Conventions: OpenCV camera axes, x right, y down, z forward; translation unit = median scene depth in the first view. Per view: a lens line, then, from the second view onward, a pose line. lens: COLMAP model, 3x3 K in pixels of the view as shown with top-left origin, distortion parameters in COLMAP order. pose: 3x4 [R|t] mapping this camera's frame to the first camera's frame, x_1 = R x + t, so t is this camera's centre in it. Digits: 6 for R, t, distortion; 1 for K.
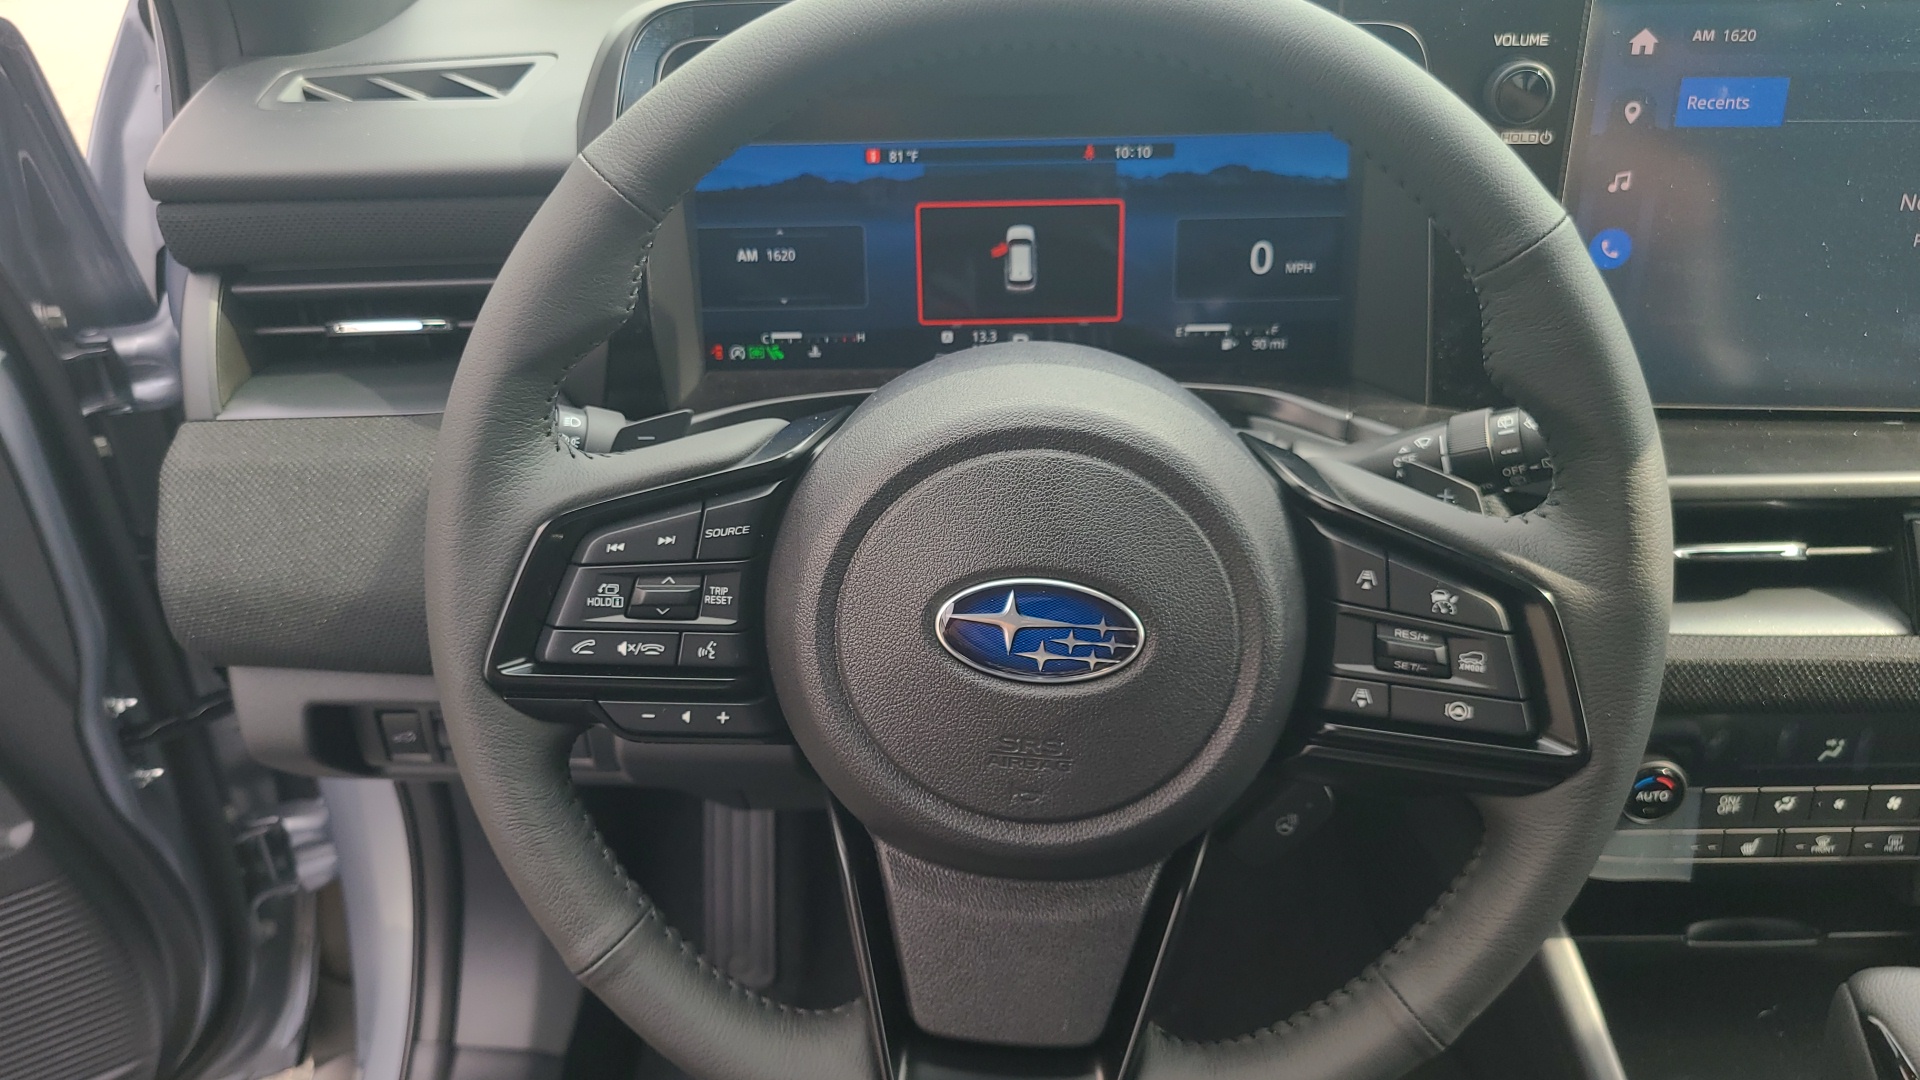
lens RADIAL K [[1471.8, 0, 960.0], [0, 1471.8, 540.0], [0, 0, 1]] dist [0.005442, 0.000720]
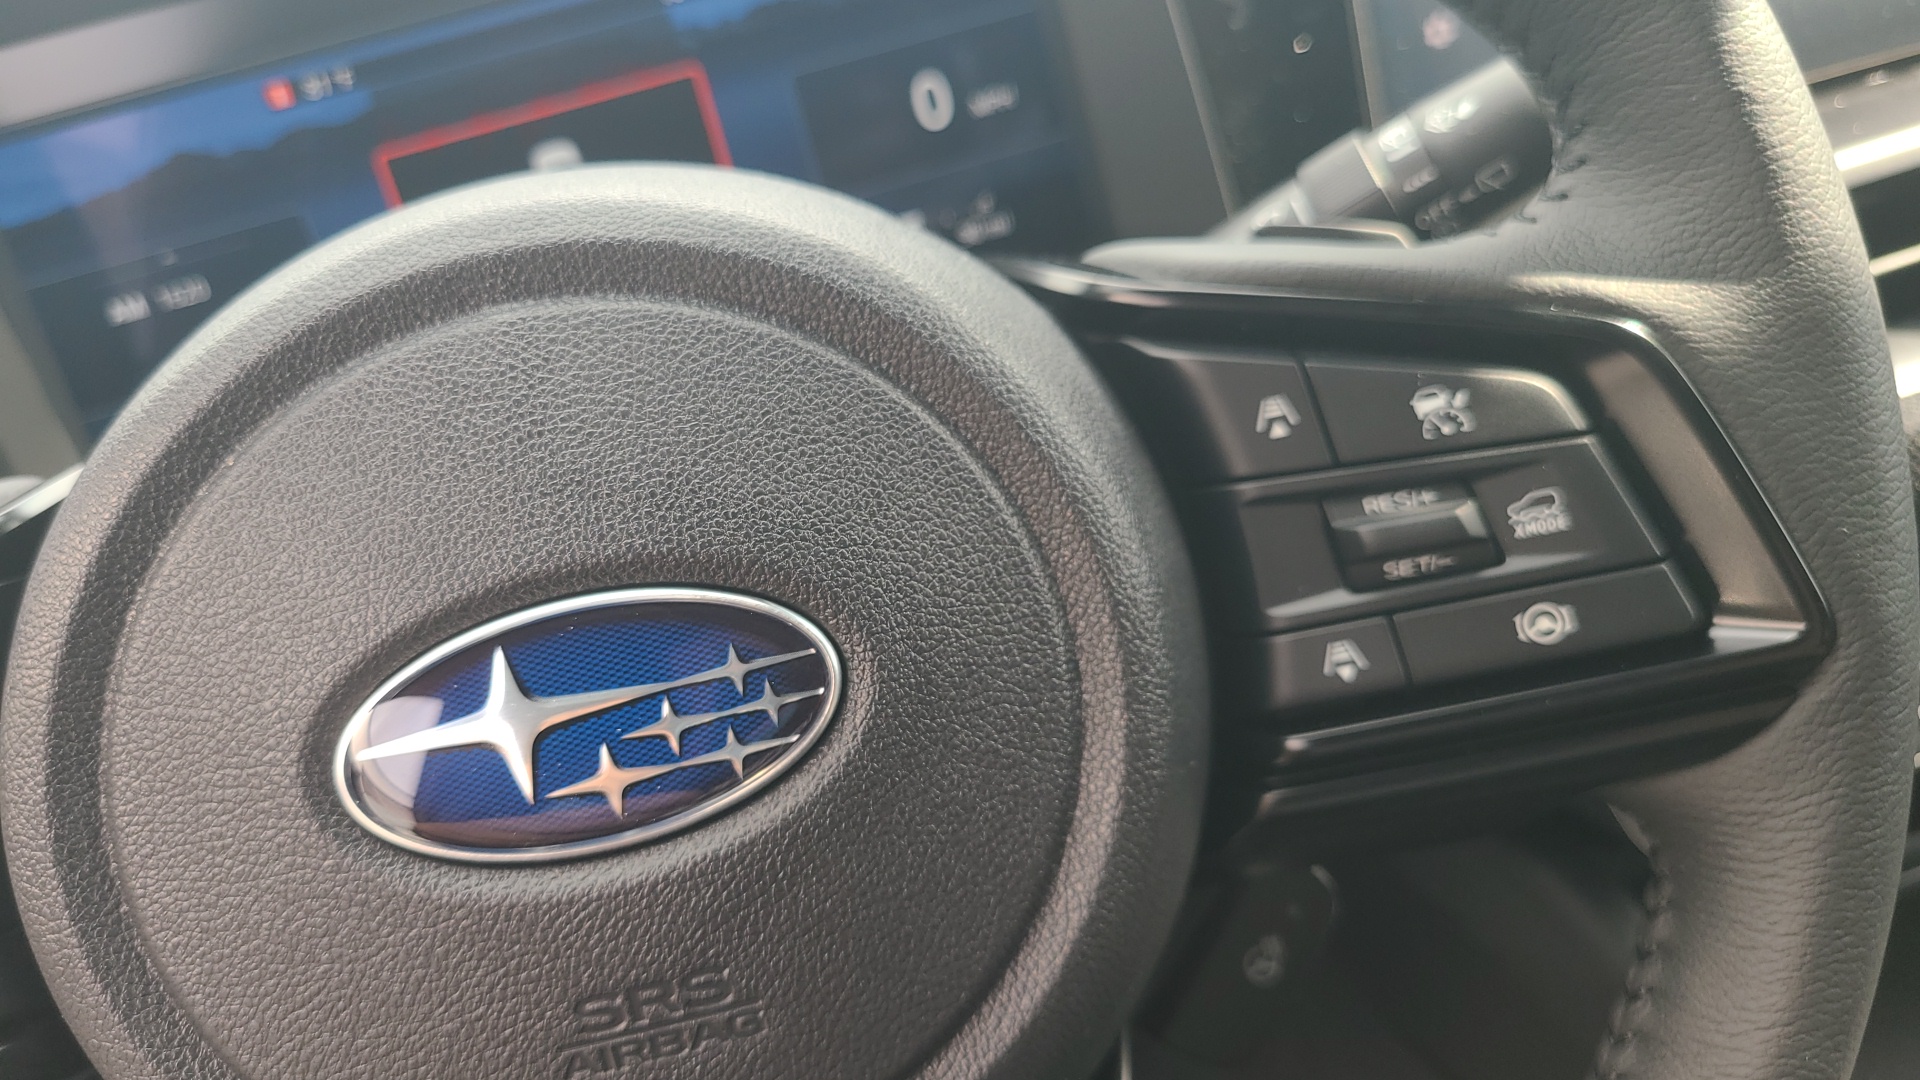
lens RADIAL K [[1552.0, 0, 960.0], [0, 1552.0, 540.0], [0, 0, 1]] dist [-0.021107, 0.000168]
pose [[0.948290, -0.285003, 0.139710, 0.099615], [0.297023, 0.951996, -0.074030, 0.071061], [-0.111904, 0.111699, 0.987421, 0.524172]]
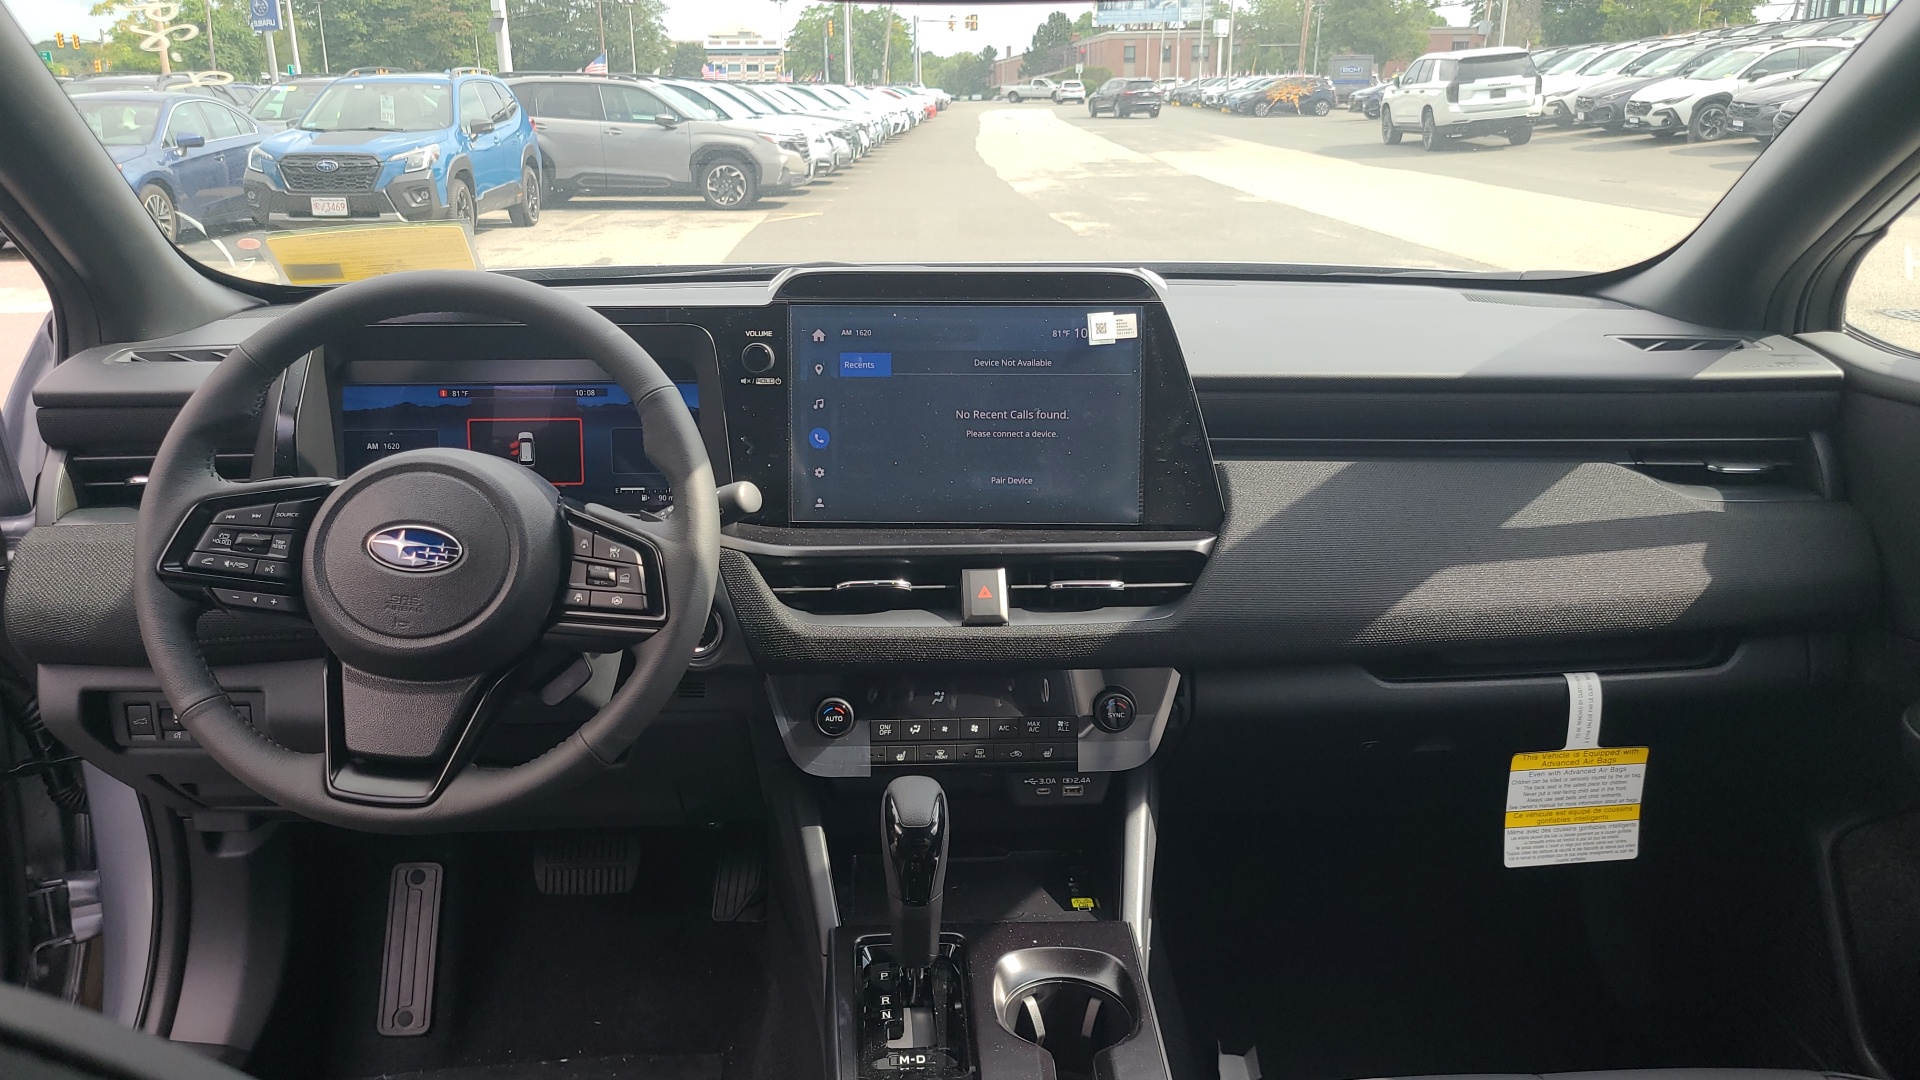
lens RADIAL K [[1435.6, 0, 917.0], [0, 1435.6, 534.7], [0, 0, 1]] dist [0.023116, 0.005558]
pose [[0.998710, 0.006510, 0.050351, 0.668804], [0.006960, 0.964824, -0.262805, 0.587940], [-0.050291, 0.262817, 0.963534, -1.099192]]
